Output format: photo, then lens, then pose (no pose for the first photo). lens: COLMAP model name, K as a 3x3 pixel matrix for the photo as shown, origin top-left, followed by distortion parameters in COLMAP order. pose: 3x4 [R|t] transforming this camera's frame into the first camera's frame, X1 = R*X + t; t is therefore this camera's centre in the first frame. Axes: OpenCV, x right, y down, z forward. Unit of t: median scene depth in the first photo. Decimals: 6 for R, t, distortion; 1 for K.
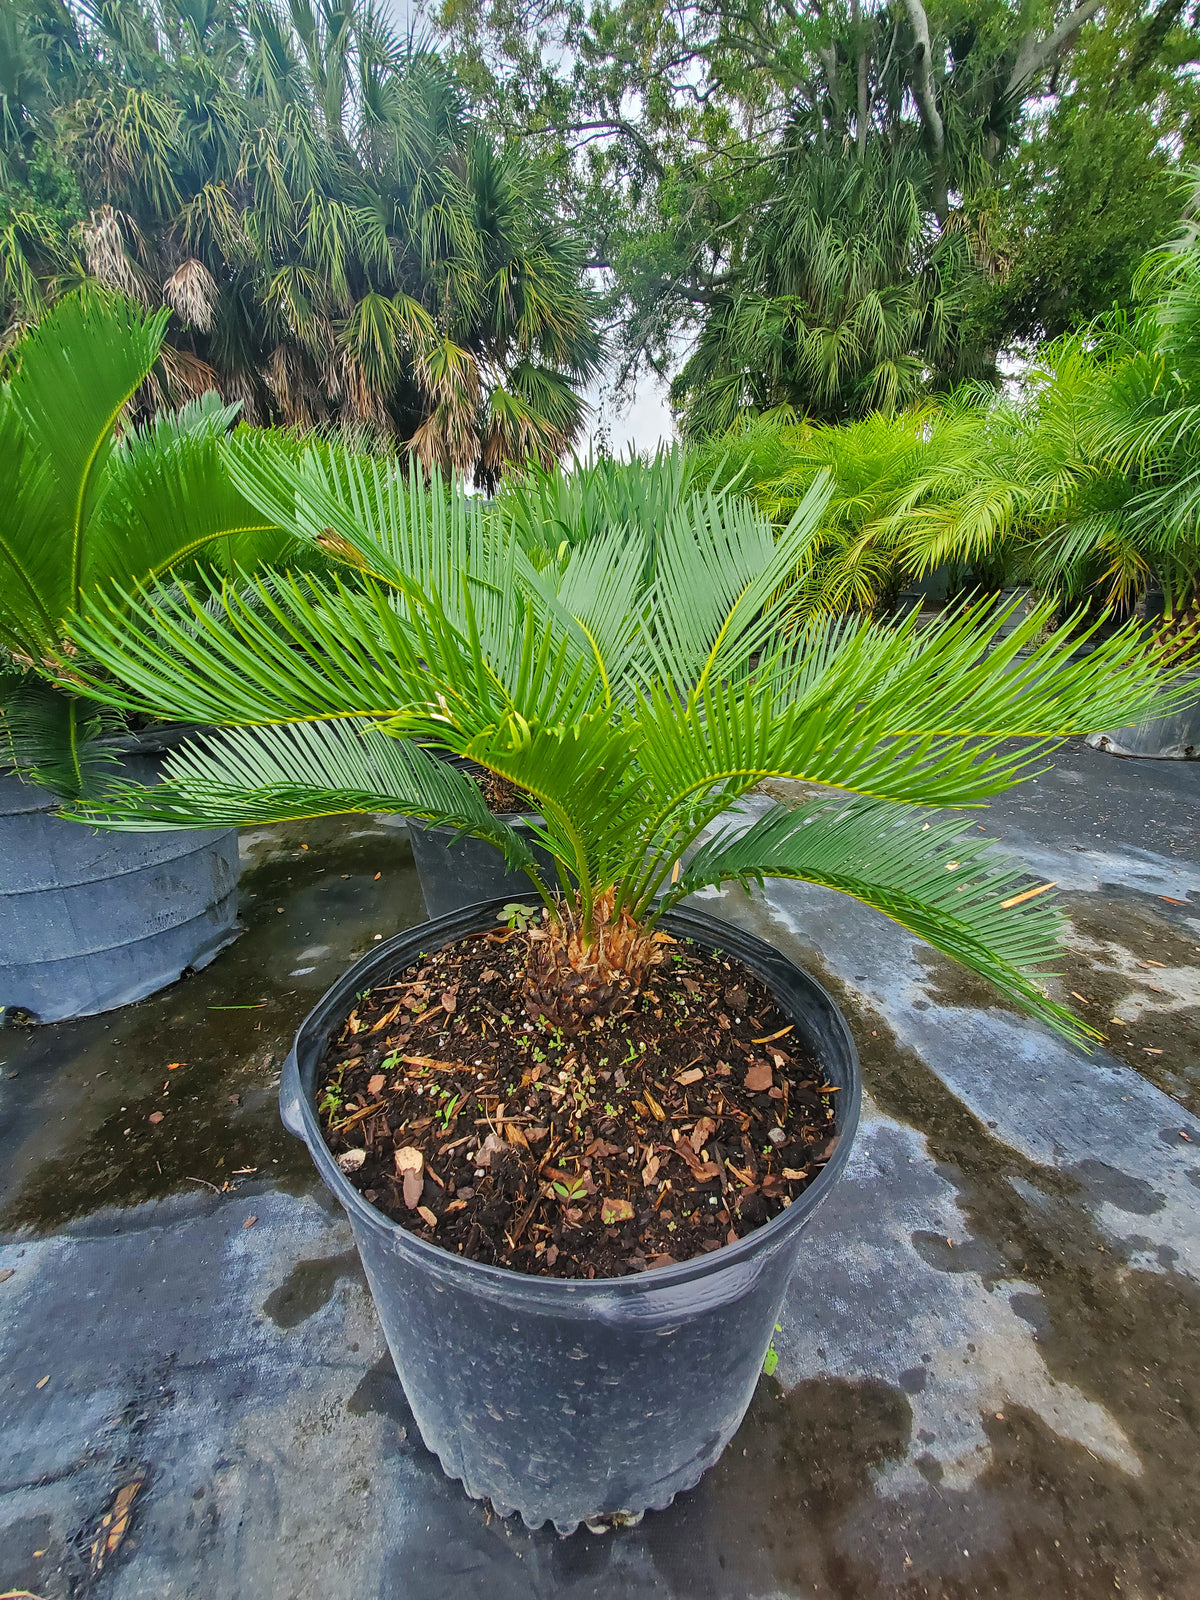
lens RADIAL K [[639.2, 0, 604.7], [0, 639.2, 811.2], [0, 0, 1]] dist [-0.000903, 0.000943]
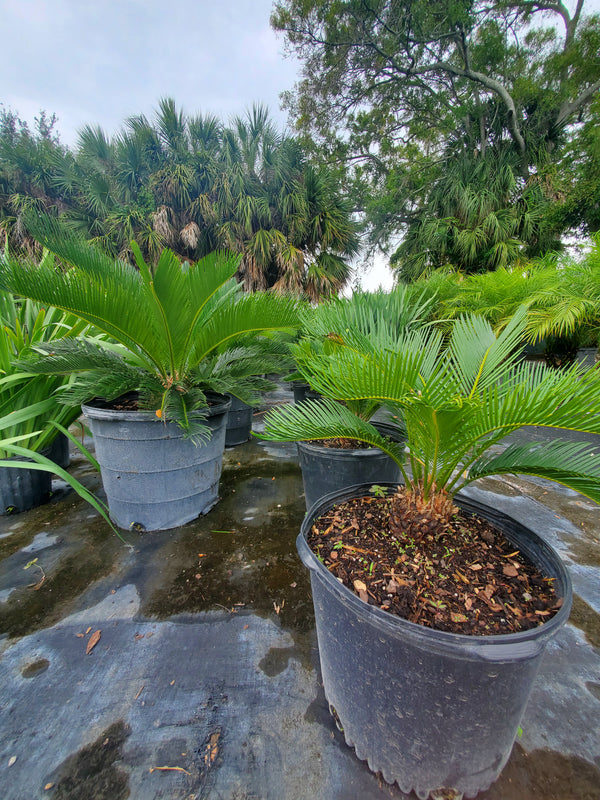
lens RADIAL K [[319.6, 0, 302.3], [0, 319.6, 405.6], [0, 0, 1]] dist [-0.000903, 0.000943]
pose [[0.986606, 0.023755, -0.161383, -0.111964], [-0.049643, 0.986137, -0.158333, 0.029531], [0.155384, 0.164224, 0.974108, -0.093927]]
